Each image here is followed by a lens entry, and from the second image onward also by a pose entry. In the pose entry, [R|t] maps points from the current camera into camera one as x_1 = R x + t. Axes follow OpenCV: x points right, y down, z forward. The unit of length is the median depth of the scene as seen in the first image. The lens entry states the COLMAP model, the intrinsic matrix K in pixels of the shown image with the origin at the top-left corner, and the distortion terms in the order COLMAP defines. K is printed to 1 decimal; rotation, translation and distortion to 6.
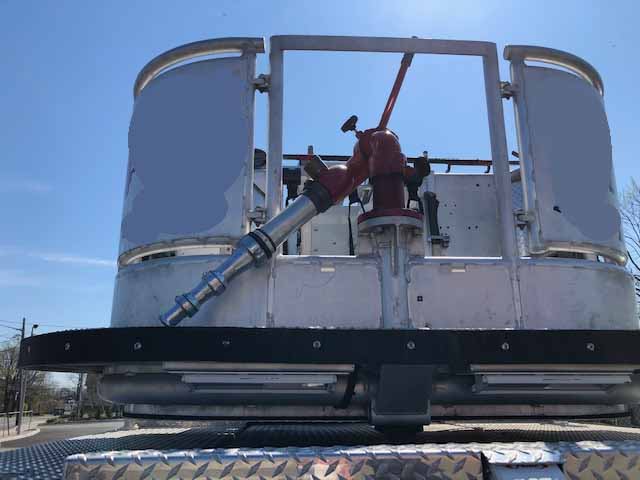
lens RADIAL K [[522.3, 0, 320.0], [0, 522.3, 240.0], [0, 0, 1]] dist [0.029856, -0.011088]
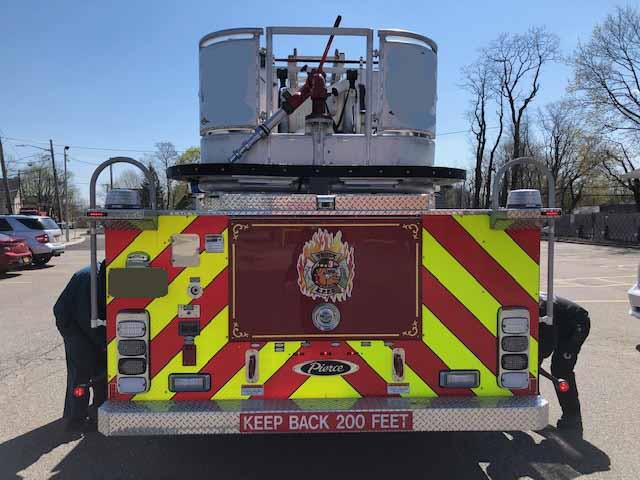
lens RADIAL K [[522.3, 0, 320.0], [0, 522.3, 240.0], [0, 0, 1]] dist [0.029856, -0.011088]
pose [[0.999604, 0.011392, -0.025746, 0.193890], [-0.002294, 0.944390, 0.328821, -0.277305], [0.028060, -0.328632, 0.944041, -1.330781]]
